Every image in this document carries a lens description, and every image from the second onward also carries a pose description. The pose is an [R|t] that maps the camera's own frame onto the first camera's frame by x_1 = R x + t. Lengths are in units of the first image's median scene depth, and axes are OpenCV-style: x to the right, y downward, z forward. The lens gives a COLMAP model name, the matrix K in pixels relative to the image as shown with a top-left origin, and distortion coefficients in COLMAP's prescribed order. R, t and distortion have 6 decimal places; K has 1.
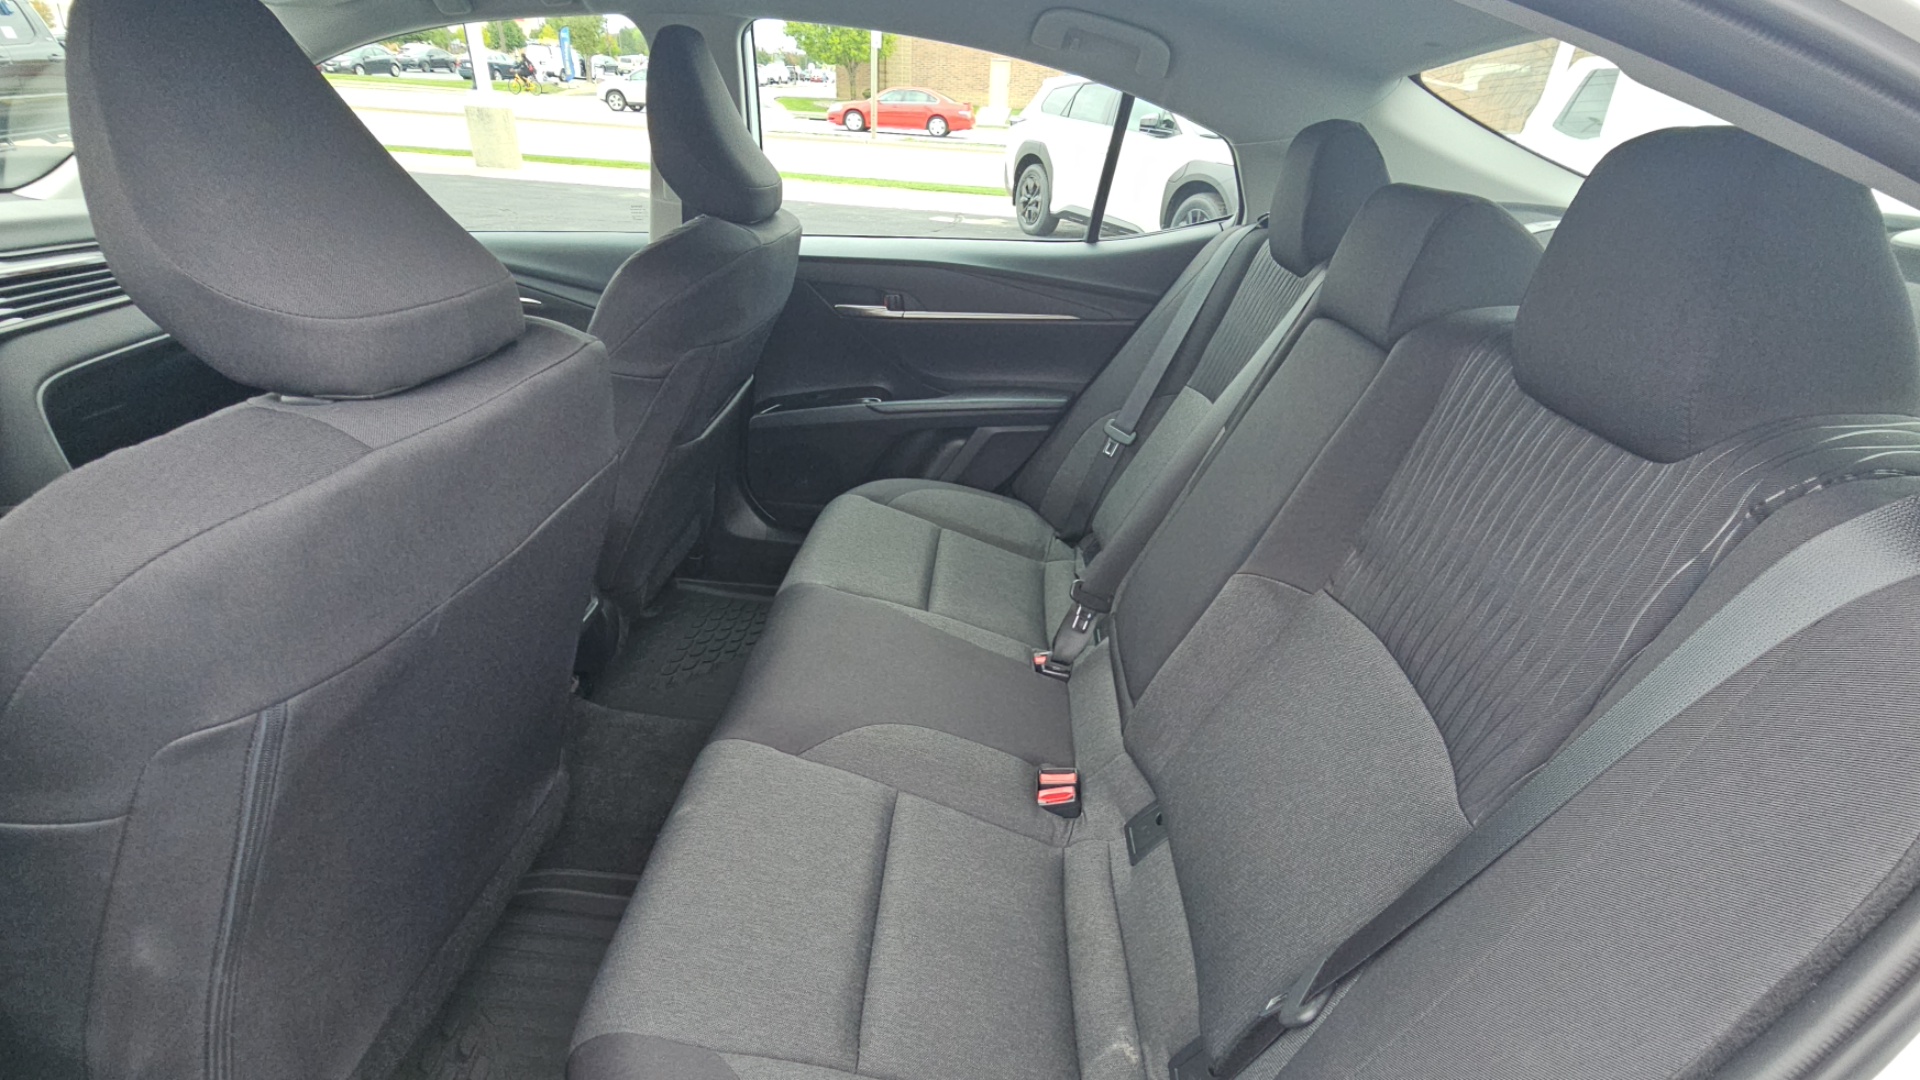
lens RADIAL K [[857.1, 0, 980.1], [0, 857.1, 544.4], [0, 0, 1]] dist [0.010697, -0.008136]
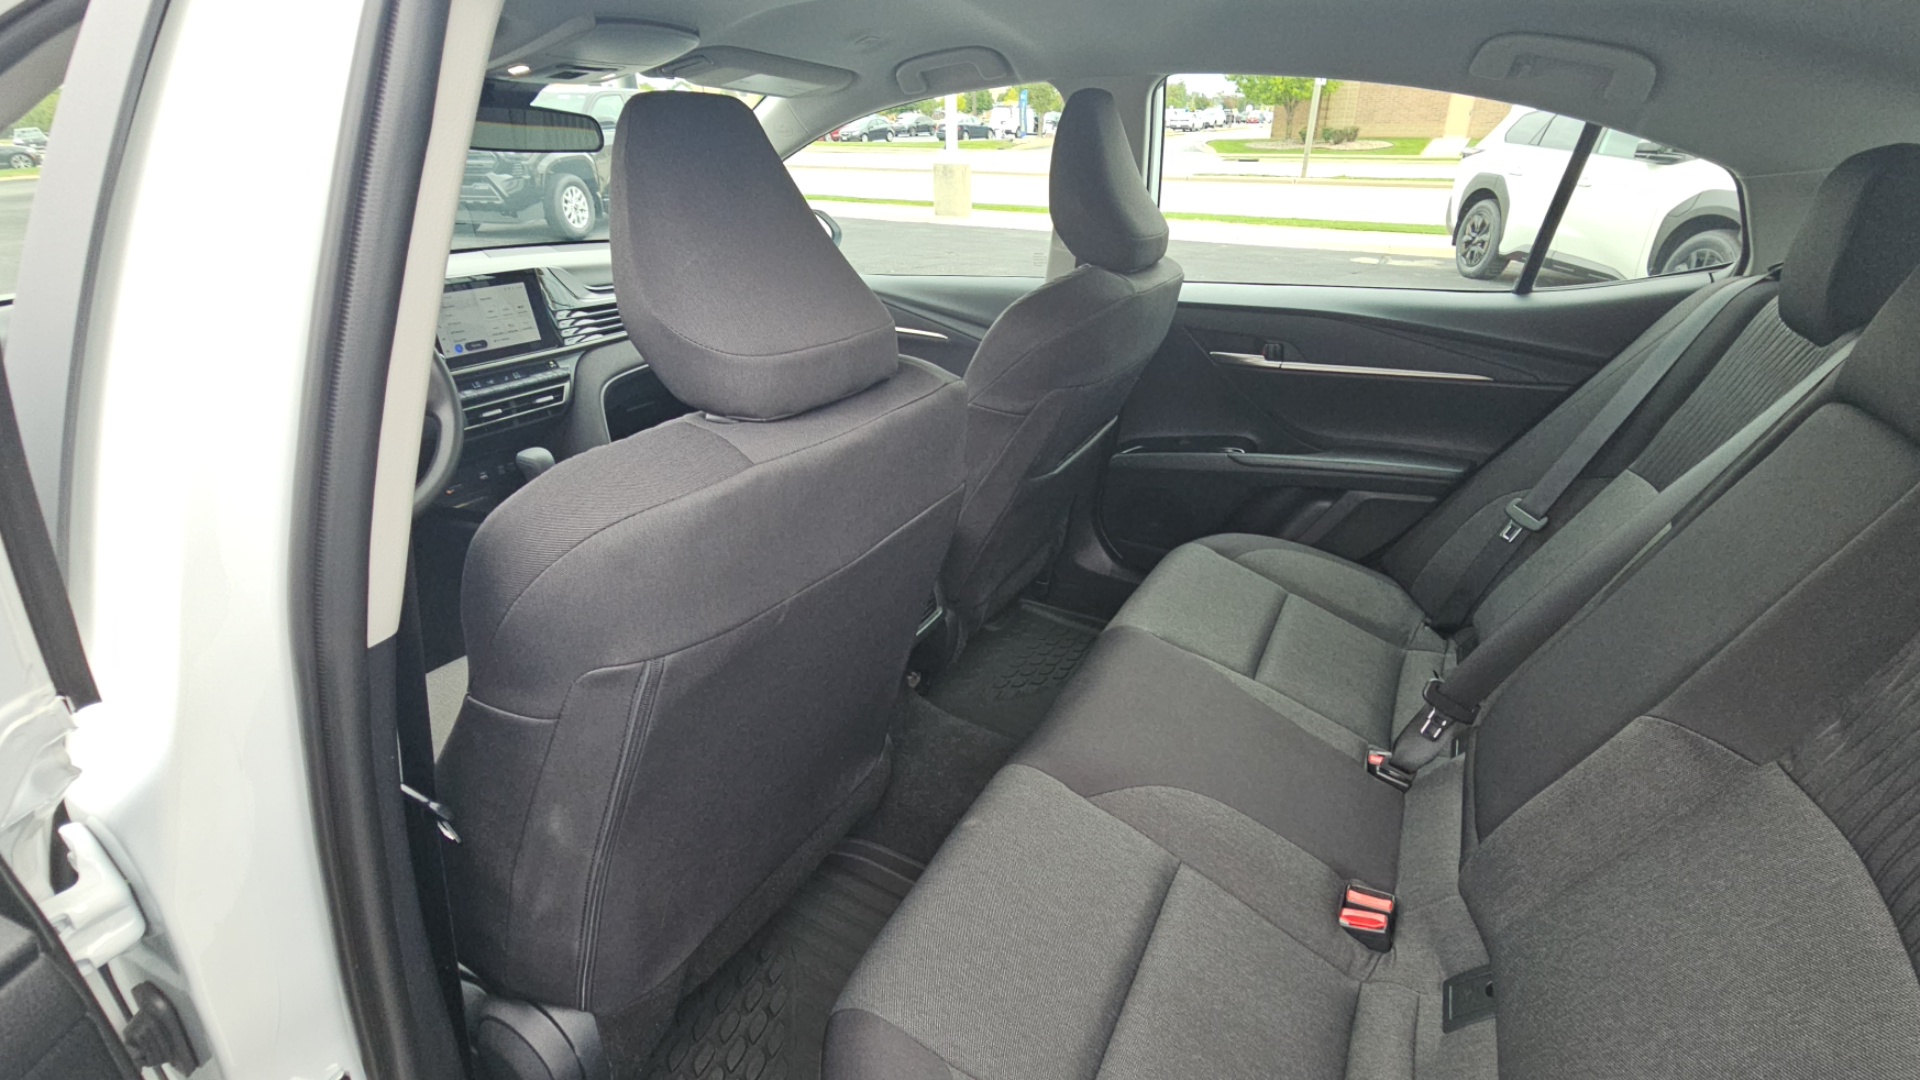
lens RADIAL K [[857.1, 0, 979.5], [0, 857.1, 545.5], [0, 0, 1]] dist [0.010697, -0.008136]
pose [[0.901504, 0.138381, -0.410050, 0.032007], [-0.154783, 0.987924, -0.006897, -0.013256], [0.404144, 0.069686, 0.912037, 0.011743]]
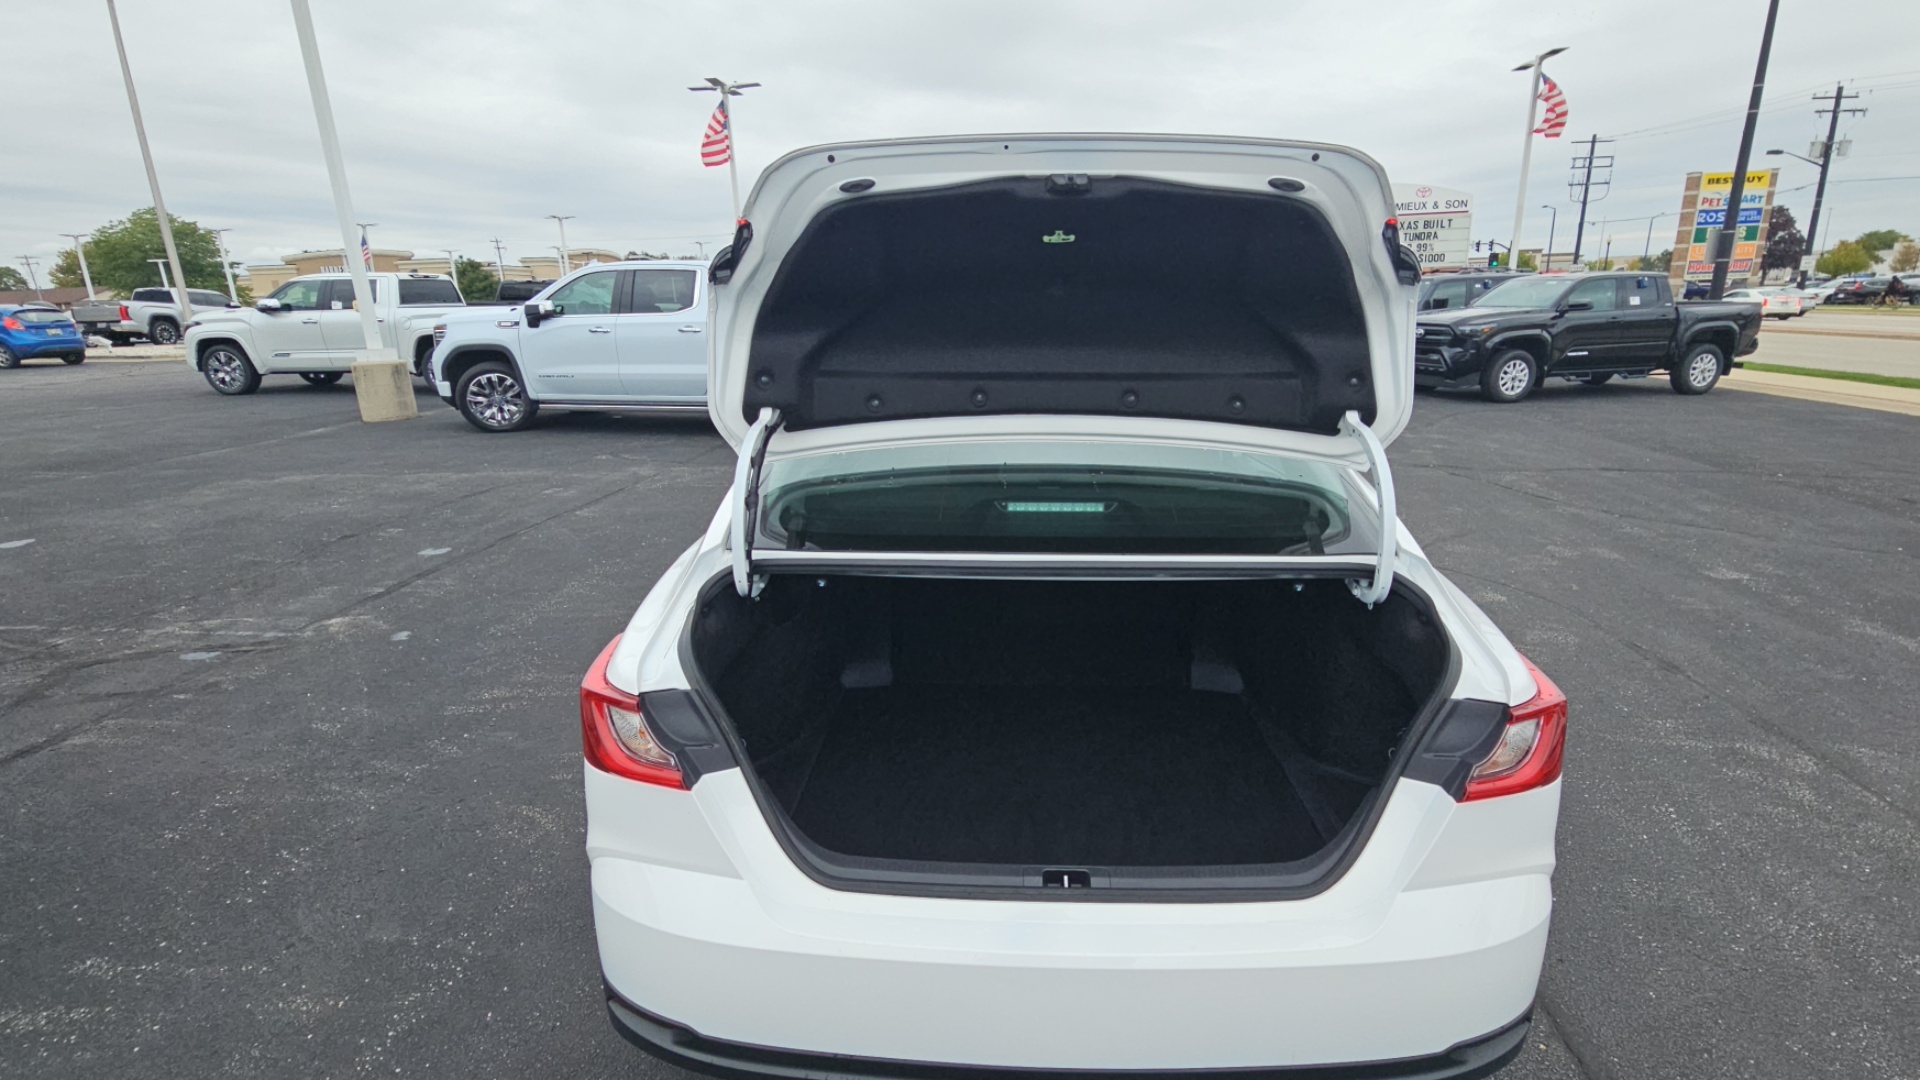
lens RADIAL K [[857.1, 0, 979.8], [0, 857.1, 550.6], [0, 0, 1]] dist [0.010697, -0.008136]
pose [[0.002554, 0.228150, -0.973623, 1.949404], [-0.446047, 0.871663, 0.203088, -0.359332], [0.895006, 0.433763, 0.103991, 0.442994]]
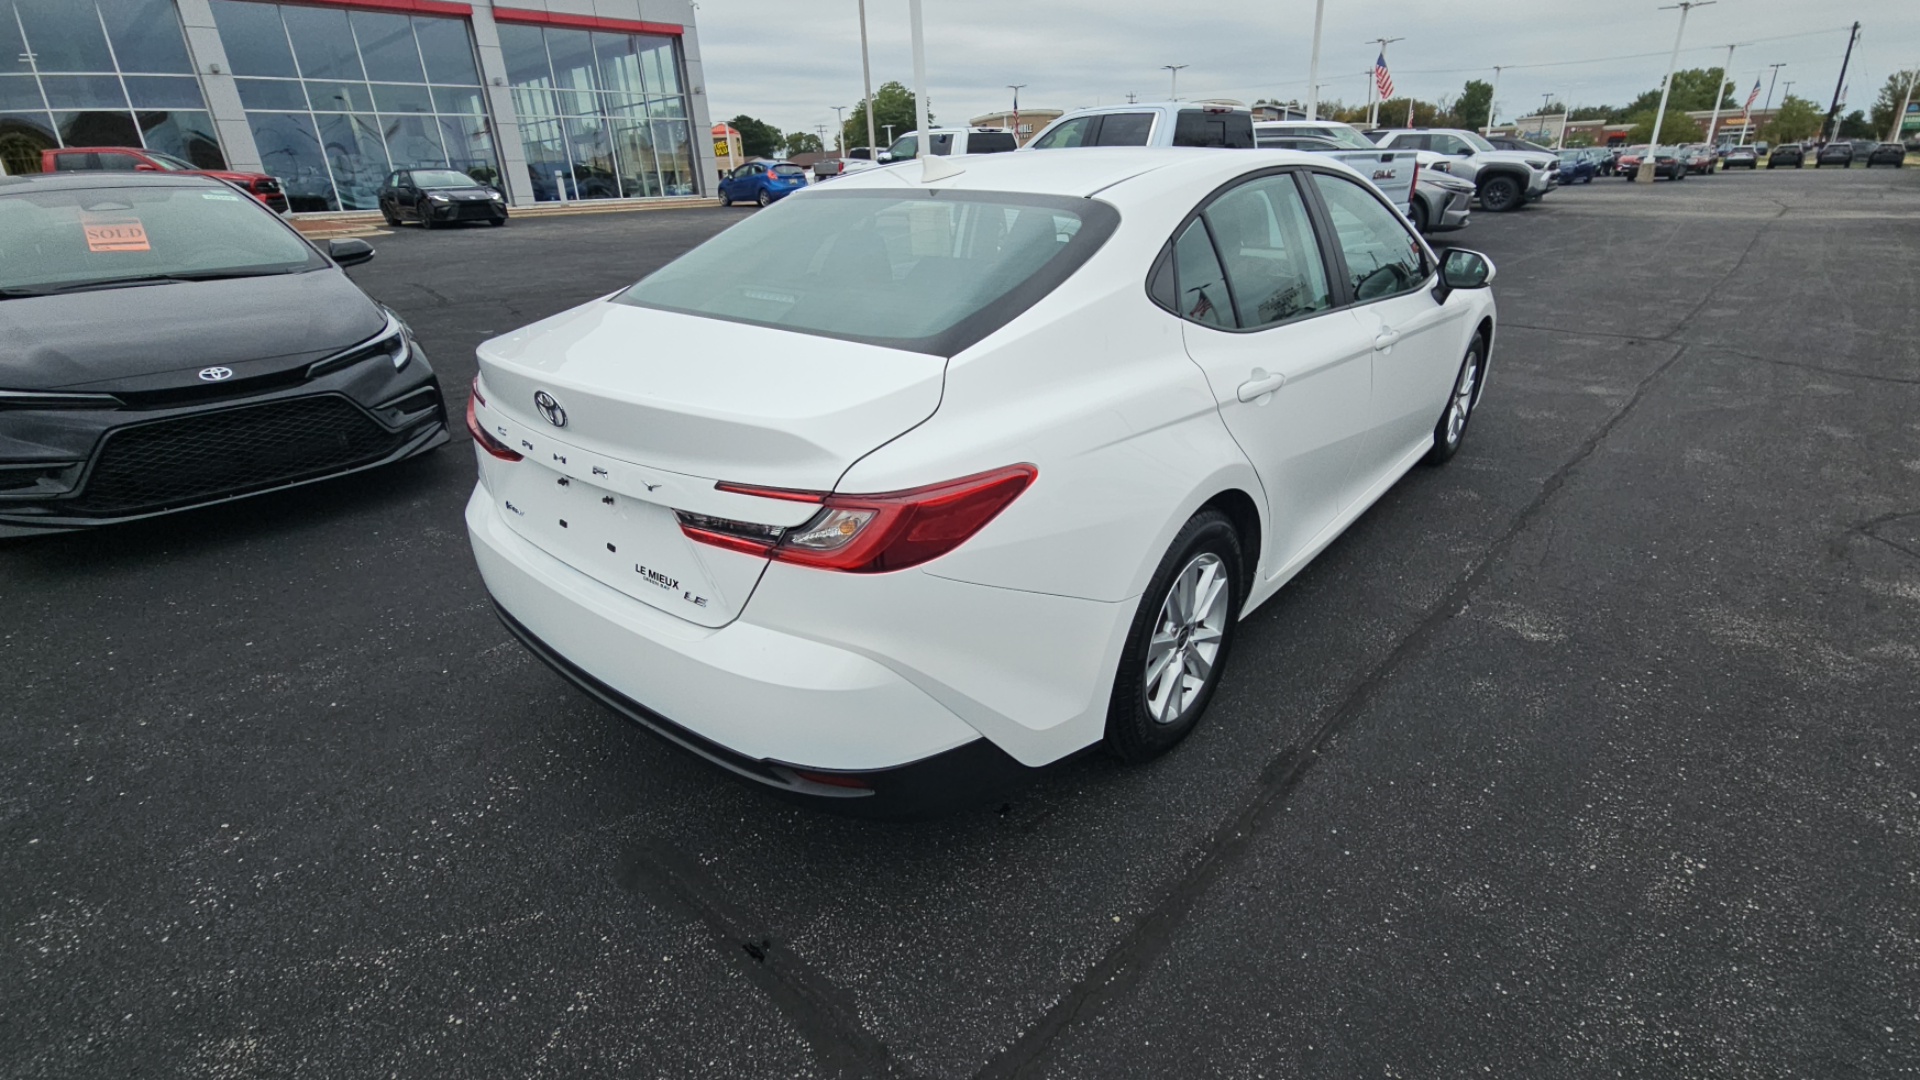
lens RADIAL K [[857.1, 0, 973.8], [0, 857.1, 545.0], [0, 0, 1]] dist [0.010697, -0.008136]
pose [[-0.611437, 0.284454, -0.738398, 1.742284], [-0.368702, 0.723250, 0.583925, -0.873711], [0.700146, 0.629282, -0.337343, 1.622621]]
